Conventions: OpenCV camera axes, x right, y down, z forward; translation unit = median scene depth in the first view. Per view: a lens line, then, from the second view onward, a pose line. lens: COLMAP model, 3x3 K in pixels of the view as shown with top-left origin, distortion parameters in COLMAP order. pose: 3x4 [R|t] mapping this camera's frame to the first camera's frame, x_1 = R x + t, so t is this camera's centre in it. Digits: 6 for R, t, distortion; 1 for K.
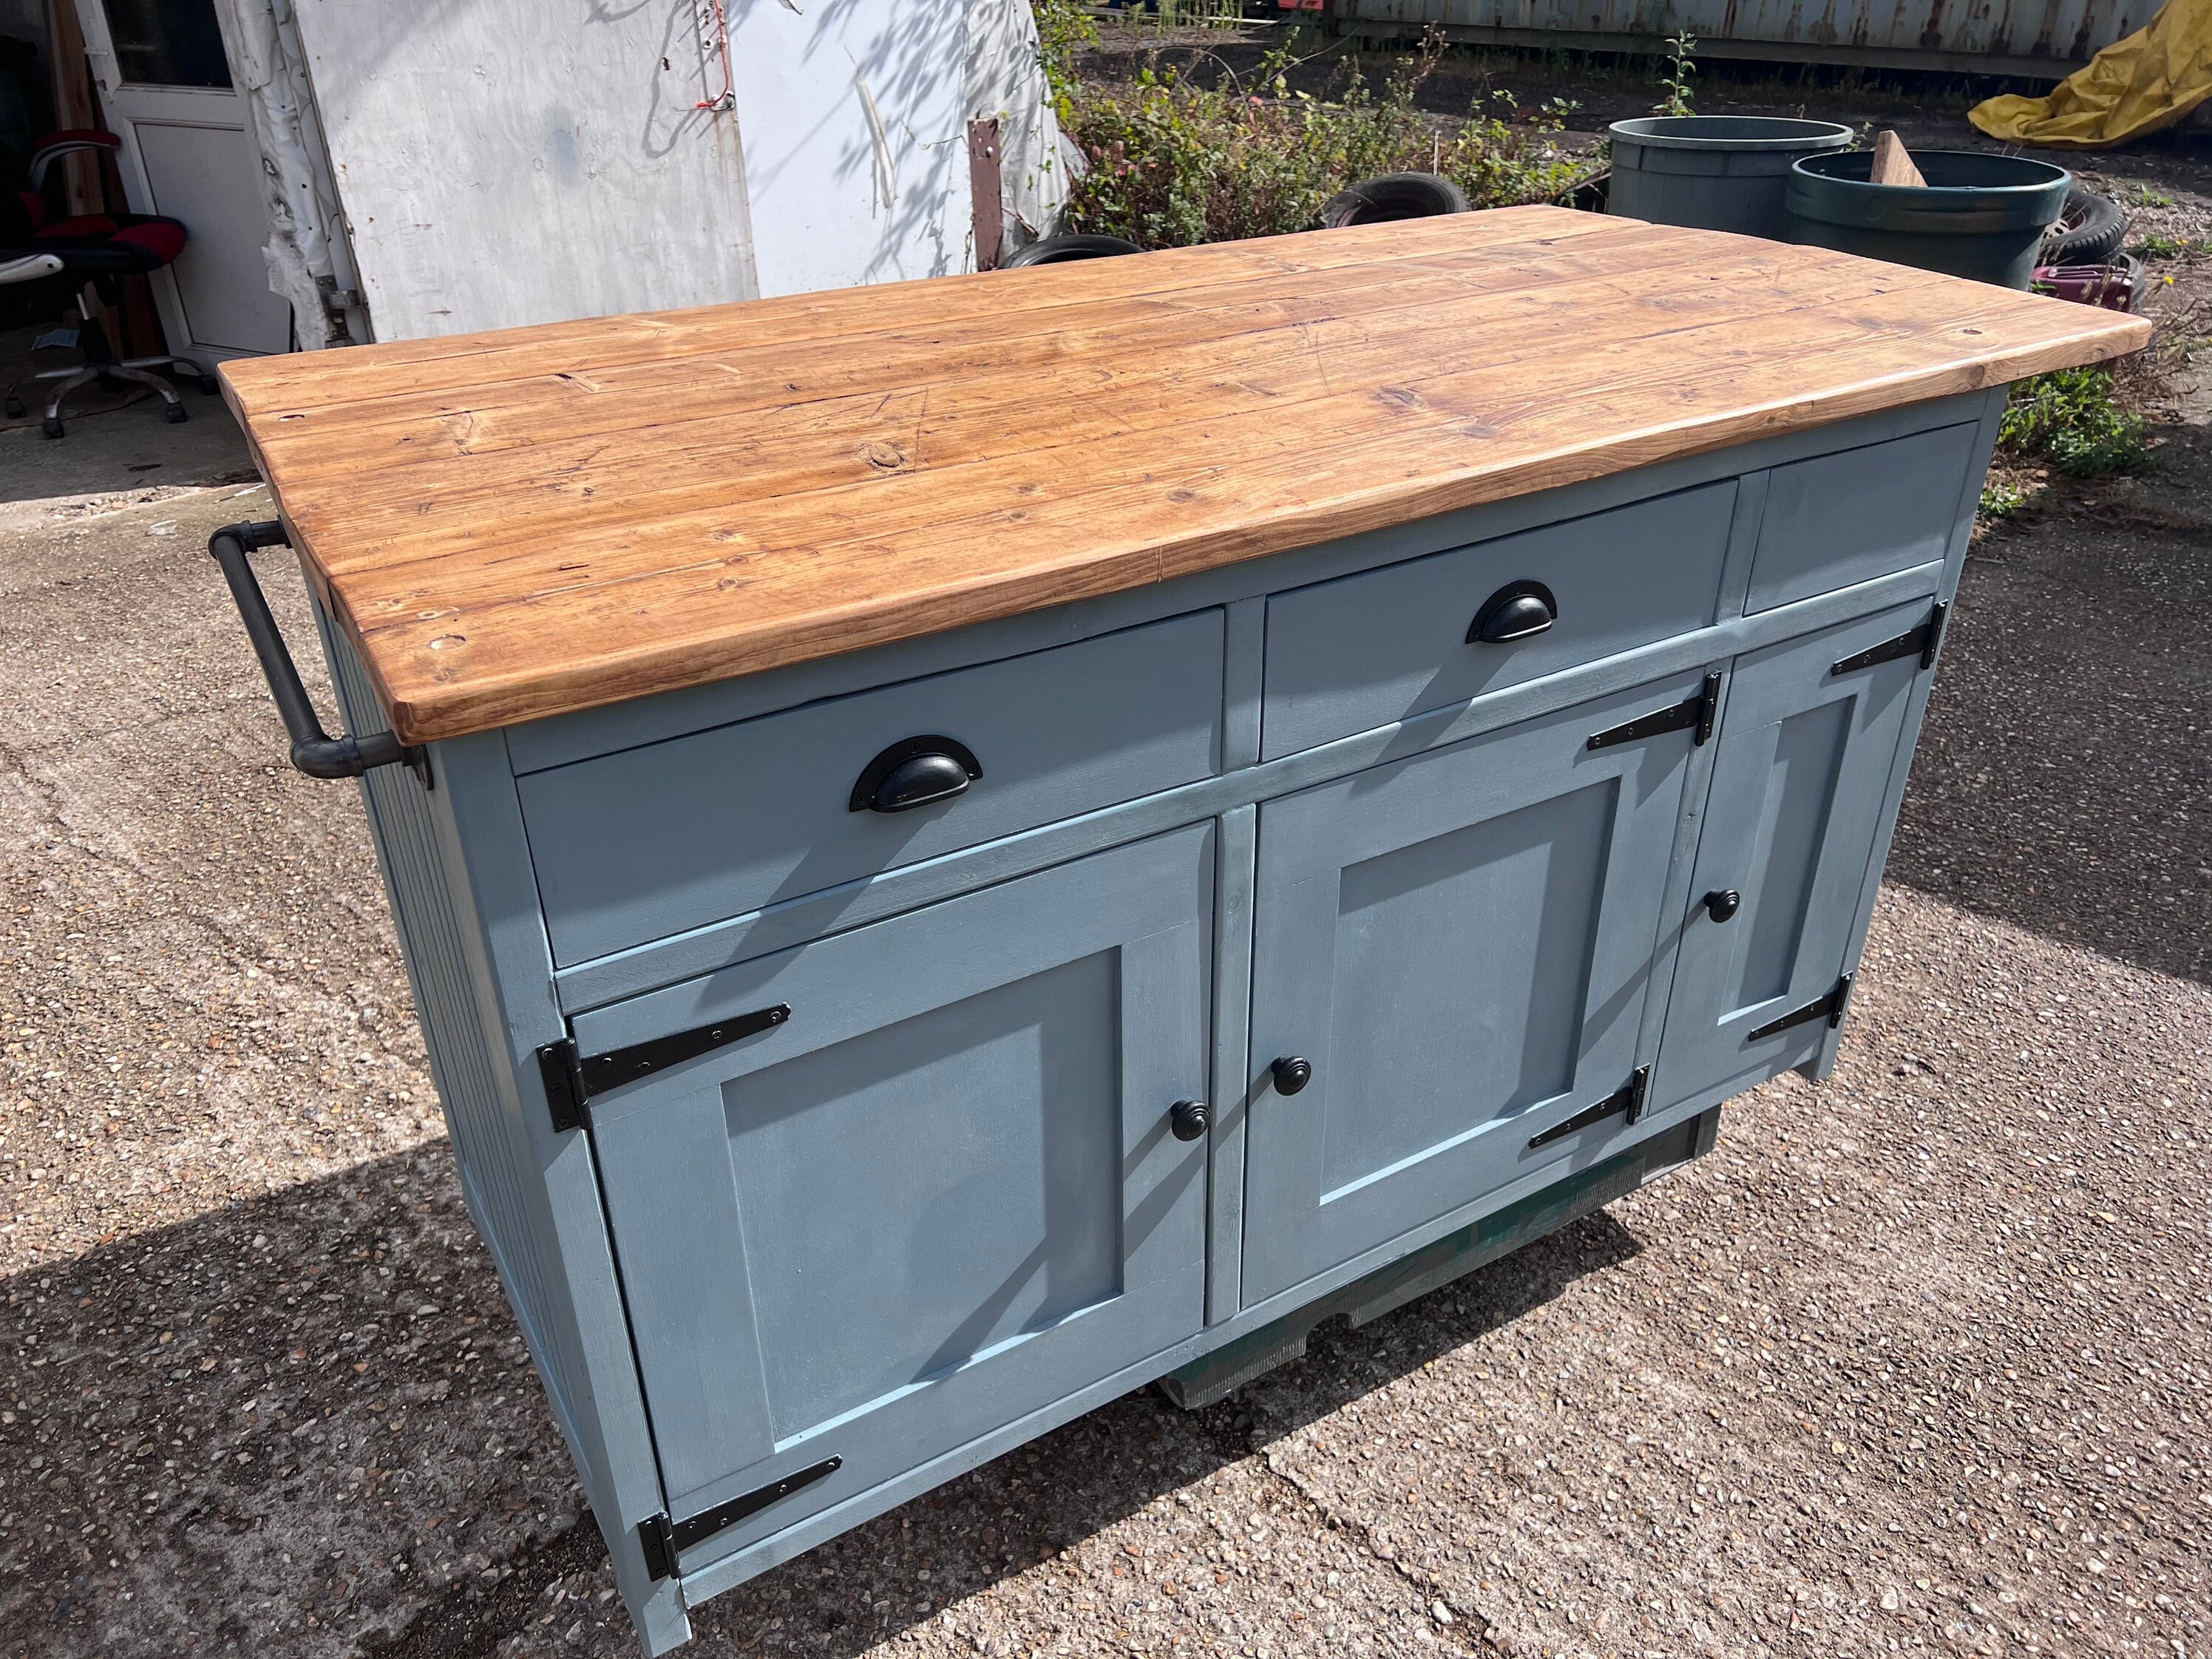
lens RADIAL K [[1692.5, 0, 1106.0], [0, 1692.5, 829.5], [0, 0, 1]] dist [0.055741, -0.062064]
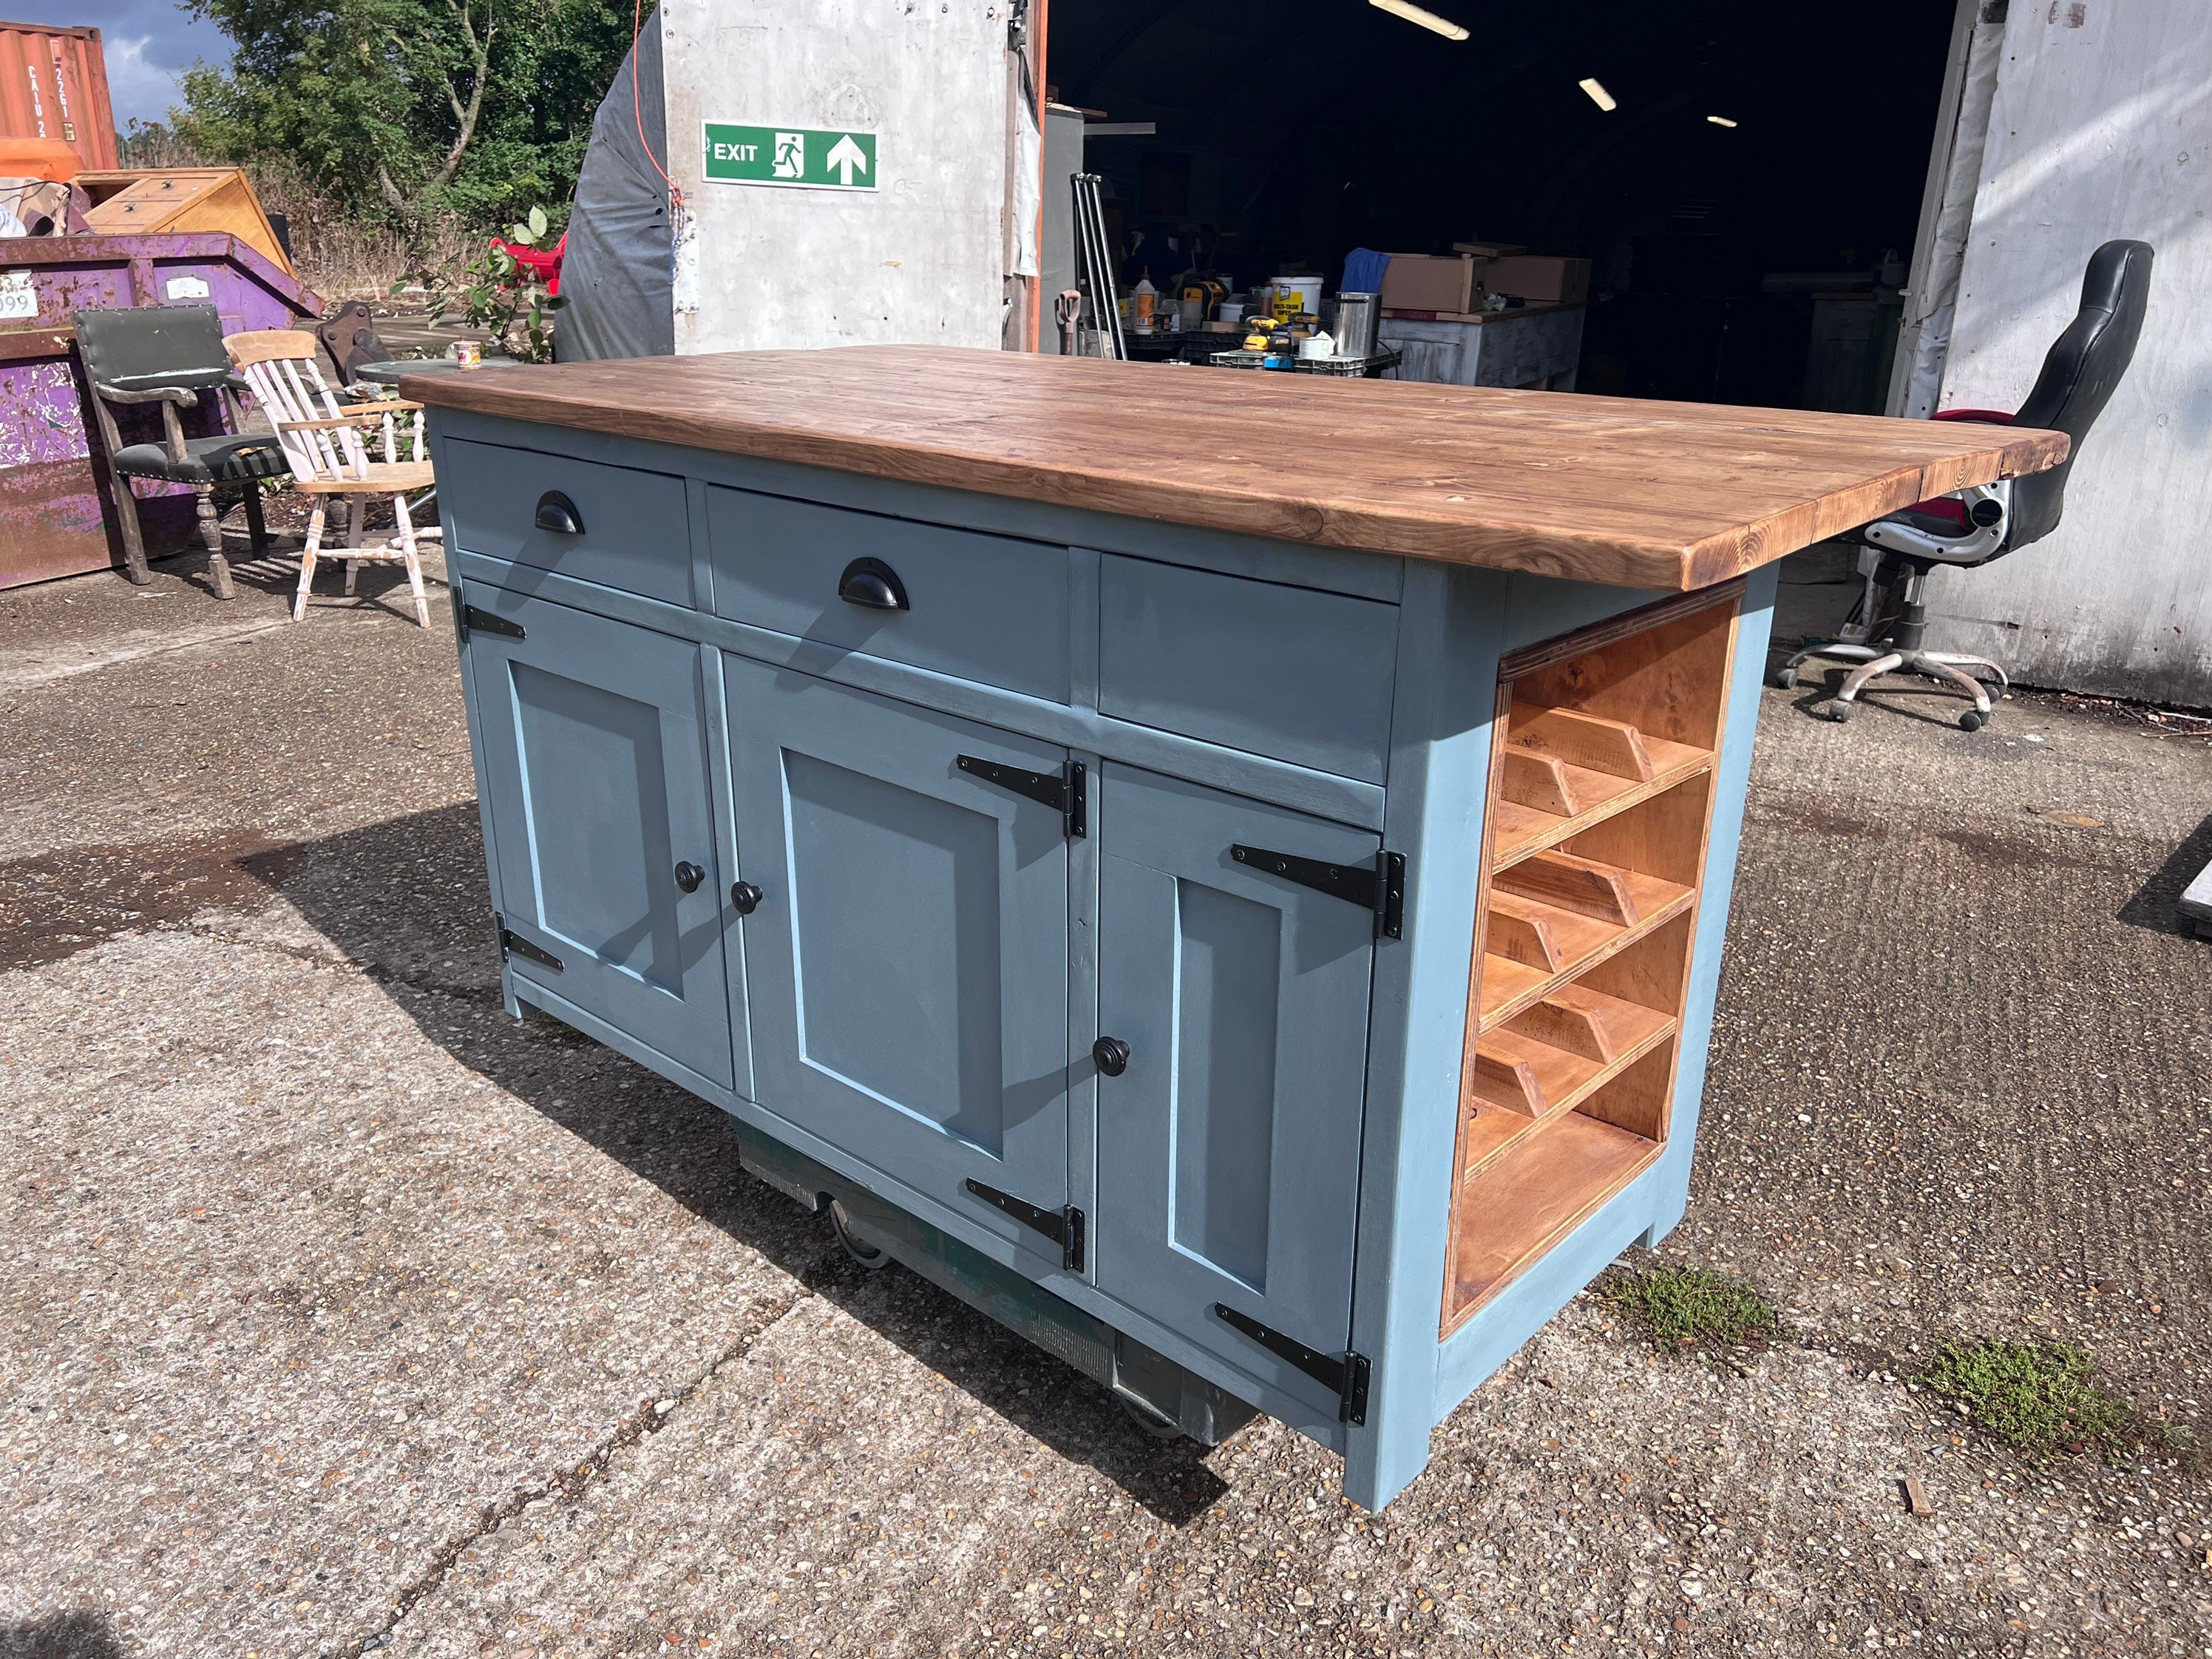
lens RADIAL K [[1663.4, 0, 1074.2], [0, 1663.4, 825.3], [0, 0, 1]] dist [0.055836, -0.059713]
pose [[0.276931, 0.336039, -0.900215, 1.099219], [-0.476095, 0.861760, 0.175225, -0.203981], [0.834651, 0.380063, 0.398635, 0.587509]]
